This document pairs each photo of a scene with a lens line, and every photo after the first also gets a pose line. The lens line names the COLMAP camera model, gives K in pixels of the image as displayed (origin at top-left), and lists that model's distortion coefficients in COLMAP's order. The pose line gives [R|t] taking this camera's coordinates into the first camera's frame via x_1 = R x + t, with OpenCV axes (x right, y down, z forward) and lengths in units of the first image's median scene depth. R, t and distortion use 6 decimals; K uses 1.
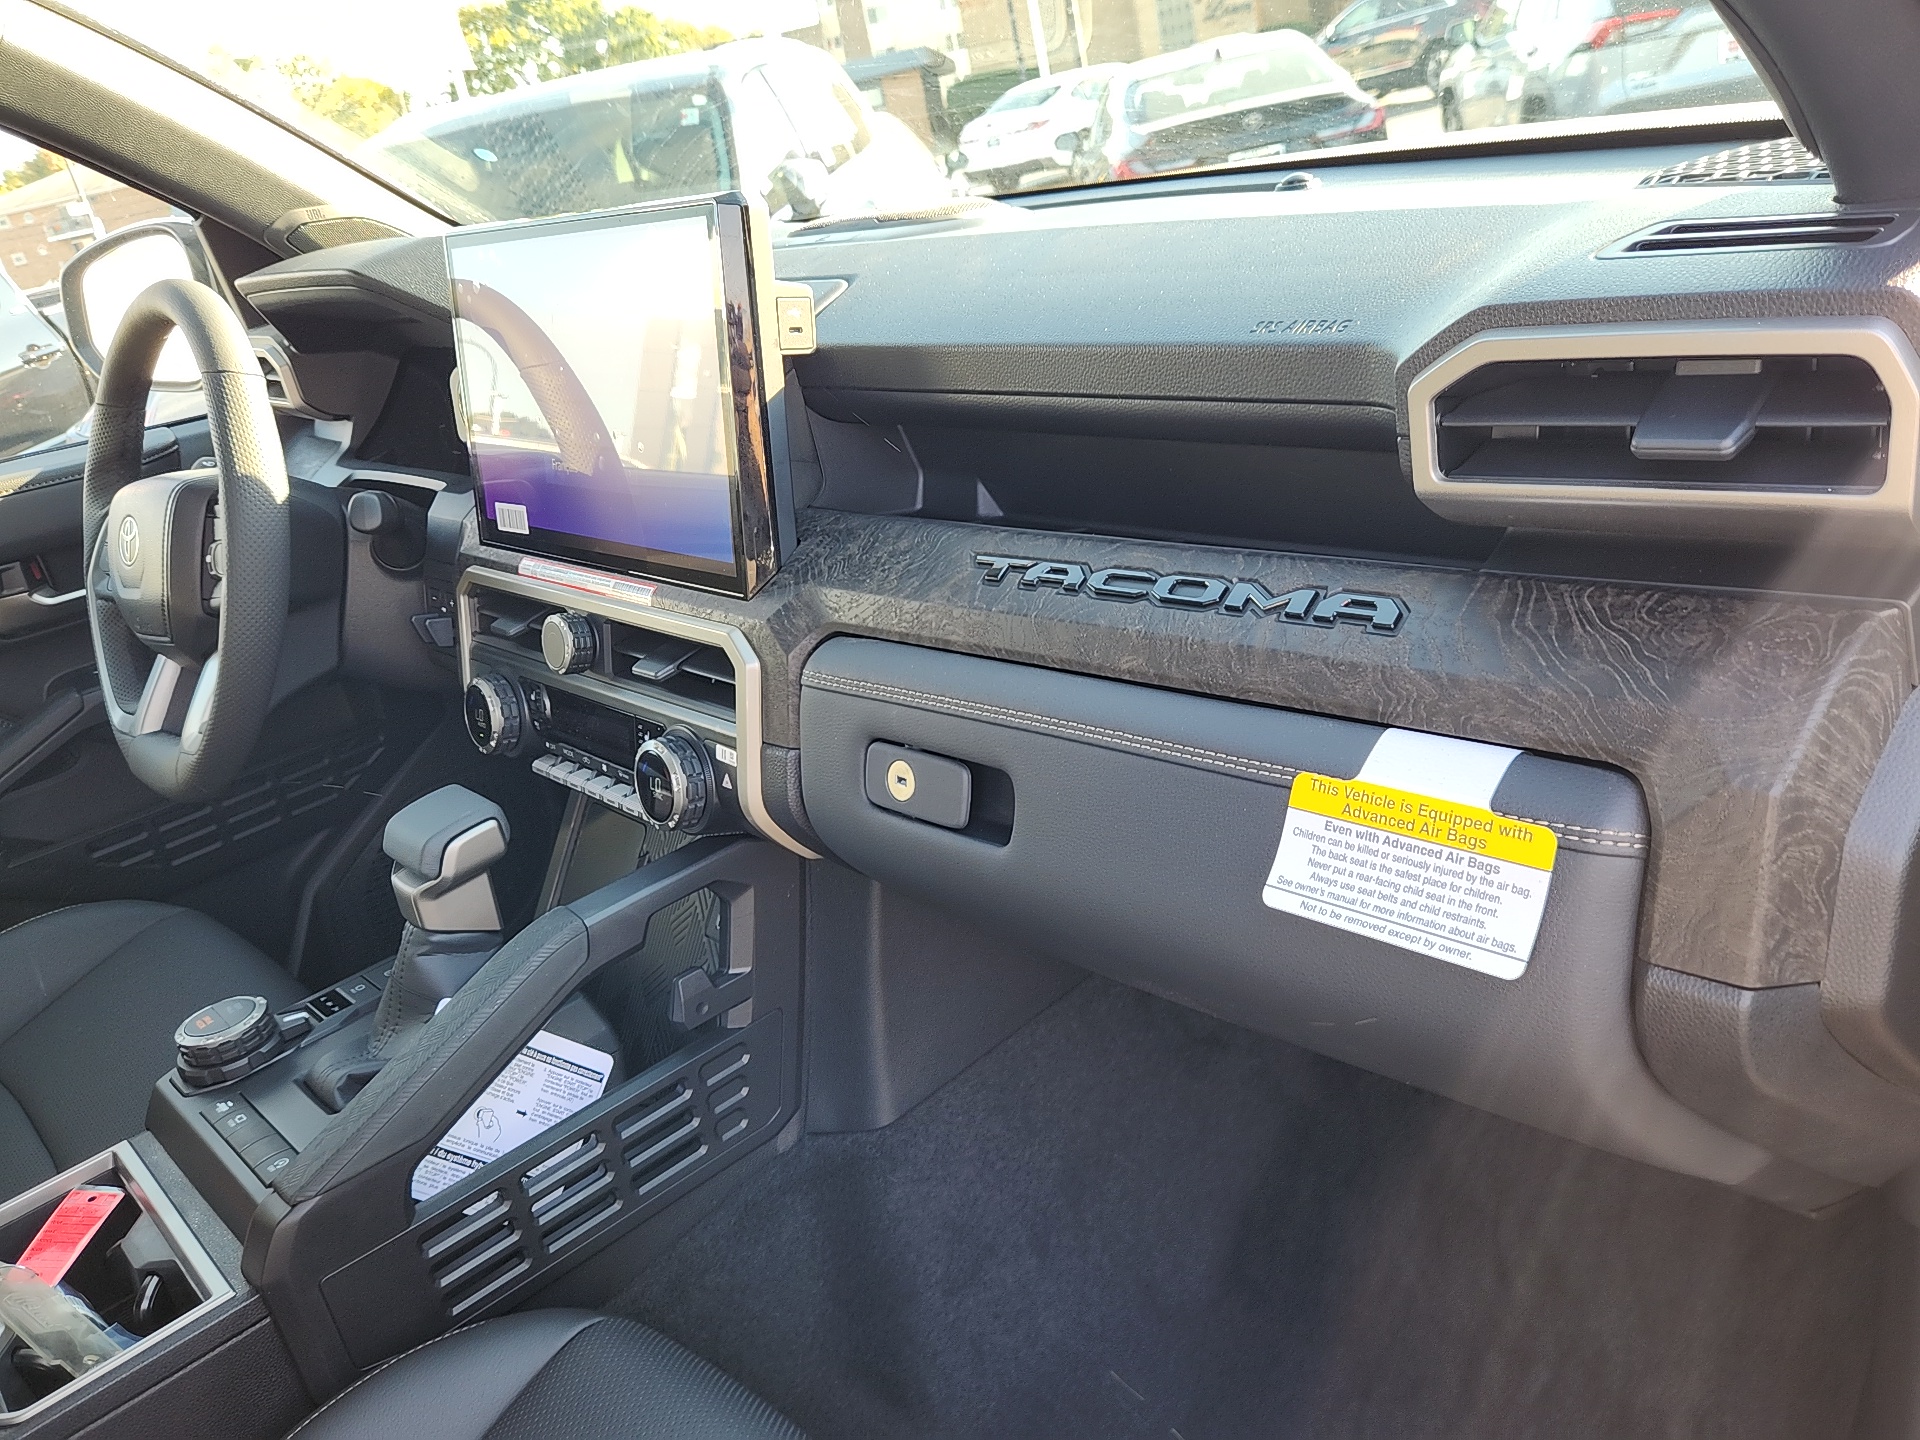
lens RADIAL K [[1459.6, 0, 962.0], [0, 1459.6, 743.3], [0, 0, 1]] dist [0.057914, -0.062991]
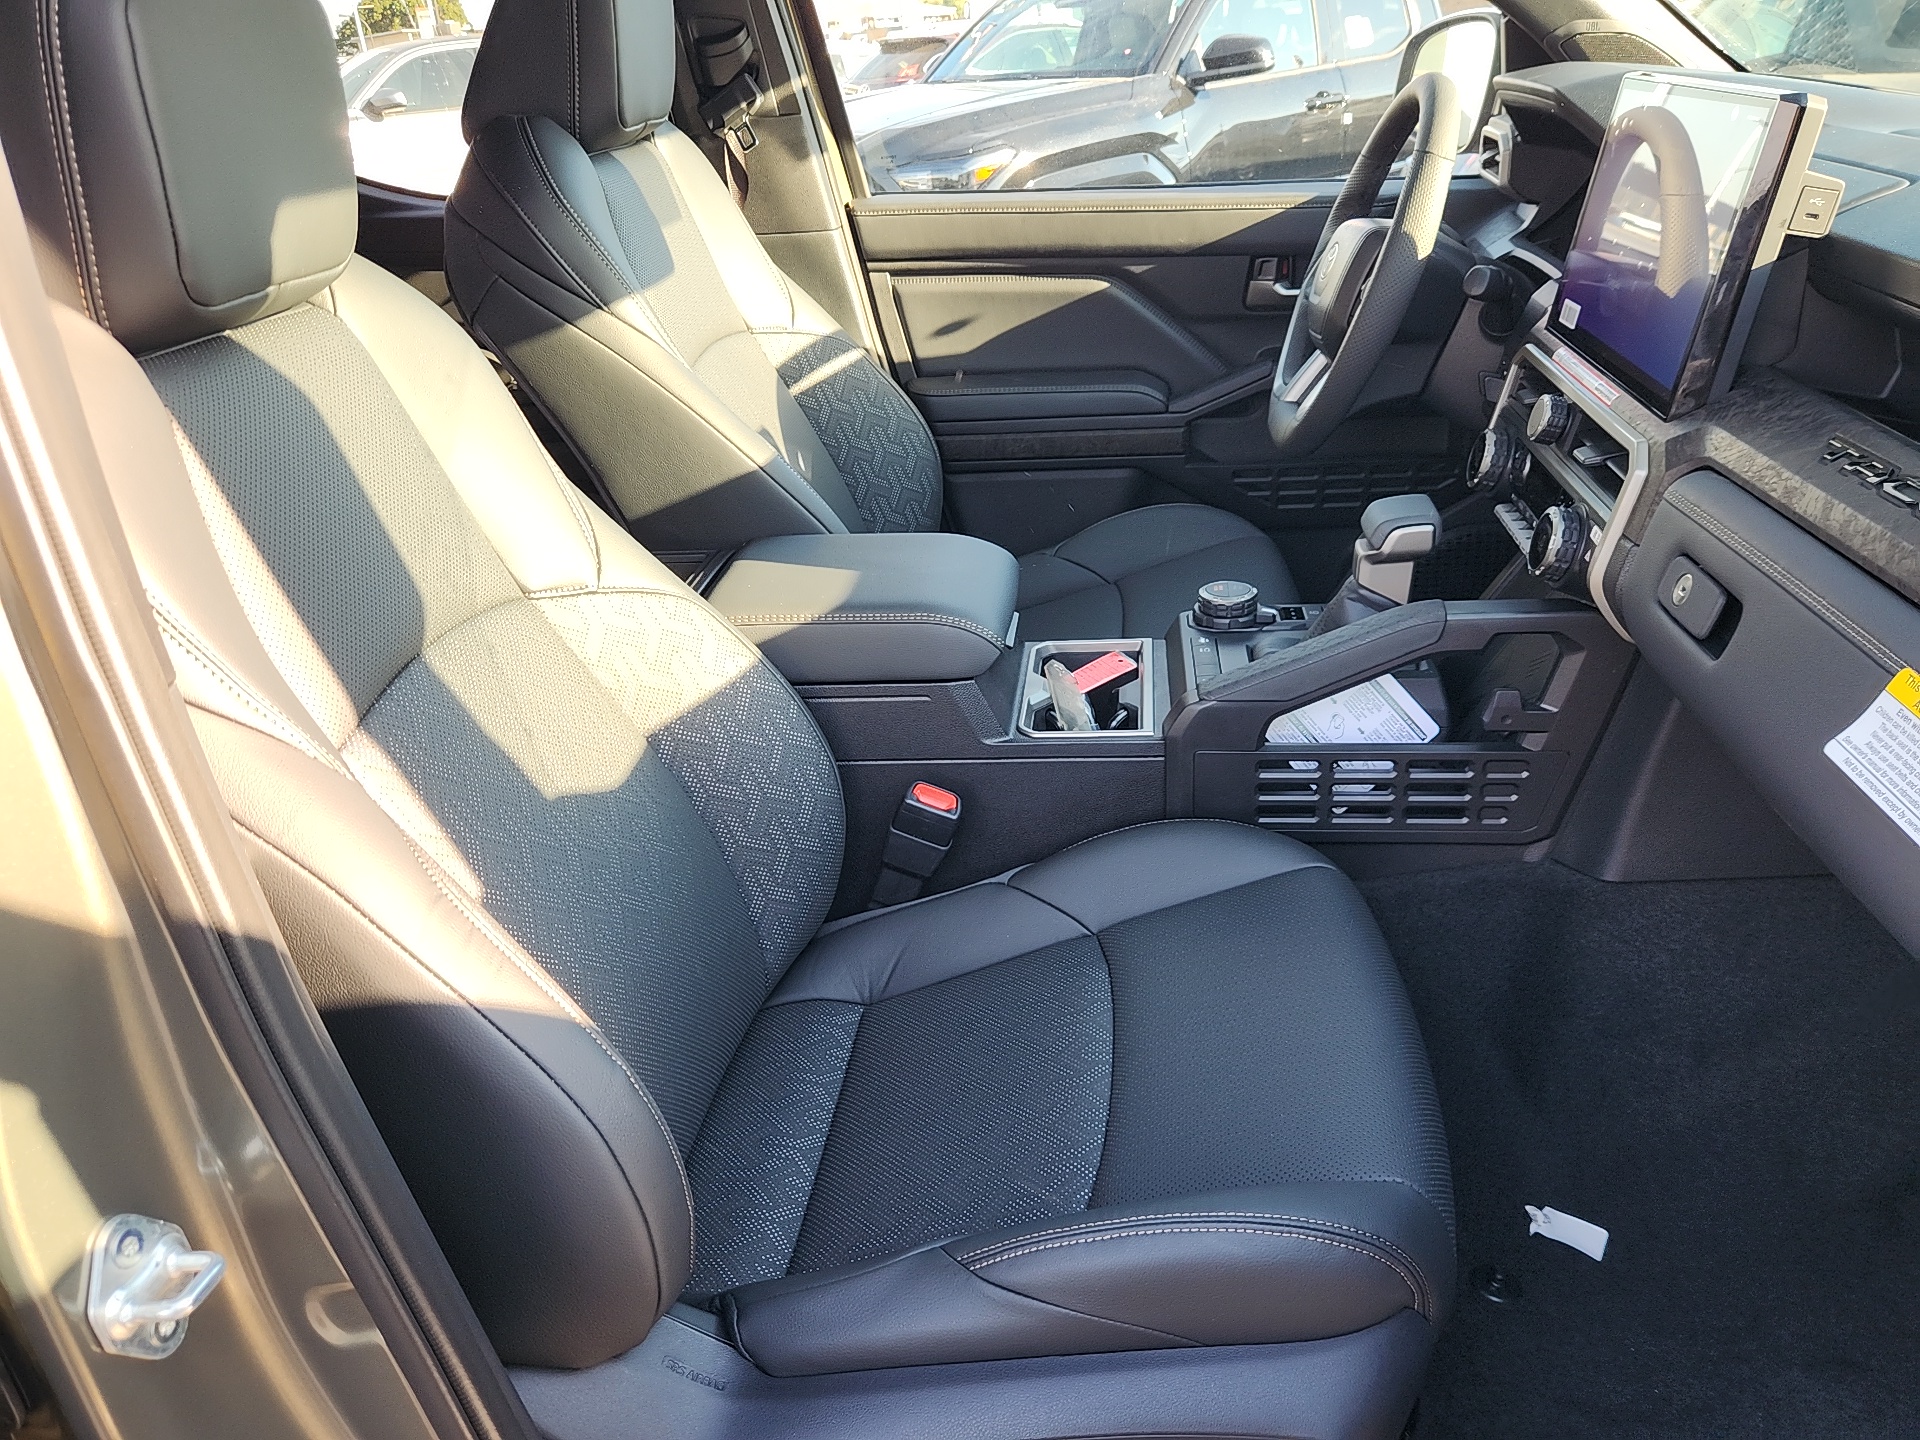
lens RADIAL K [[1459.6, 0, 962.0], [0, 1459.6, 743.3], [0, 0, 1]] dist [0.057914, -0.062991]
pose [[0.648828, 0.444855, -0.617354, 0.323787], [-0.348622, 0.894937, 0.278480, 0.005085], [0.676376, 0.034538, 0.735746, -0.287062]]
